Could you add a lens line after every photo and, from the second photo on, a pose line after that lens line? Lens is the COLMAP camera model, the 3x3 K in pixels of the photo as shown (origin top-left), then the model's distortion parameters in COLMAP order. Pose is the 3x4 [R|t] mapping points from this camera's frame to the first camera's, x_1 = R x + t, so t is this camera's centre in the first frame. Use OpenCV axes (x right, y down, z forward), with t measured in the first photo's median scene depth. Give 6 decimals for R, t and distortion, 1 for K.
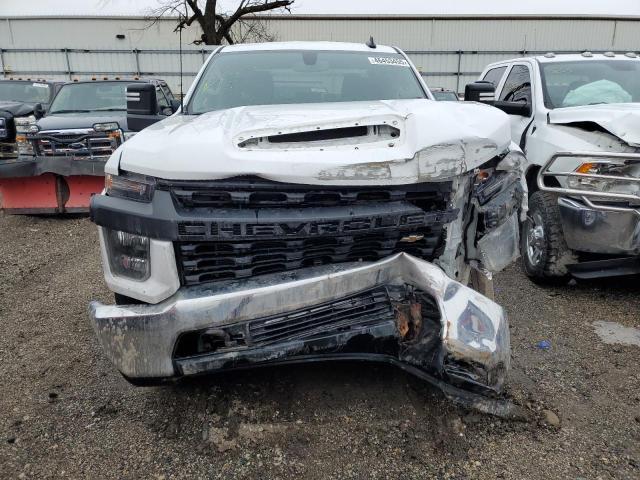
lens RADIAL K [[509.5, 0, 327.1], [0, 509.5, 239.9], [0, 0, 1]] dist [0.081919, -0.105560]
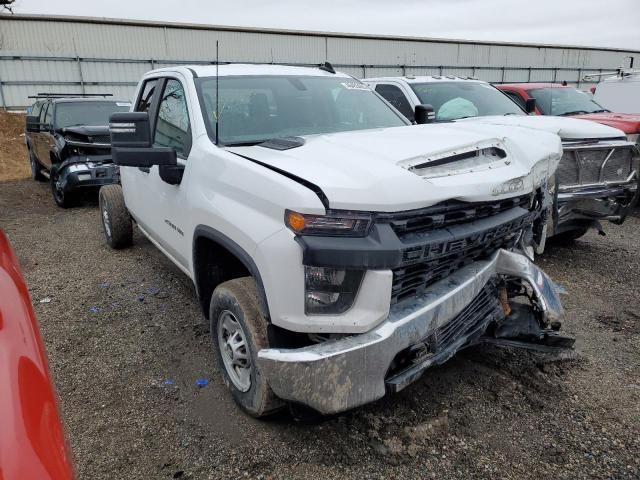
lens RADIAL K [[509.5, 0, 327.1], [0, 509.5, 239.9], [0, 0, 1]] dist [0.081919, -0.105560]
pose [[0.868068, -0.144986, 0.474802, -0.844944], [0.150462, 0.988255, 0.026690, -0.097529], [-0.473096, 0.048271, 0.879688, 0.118097]]
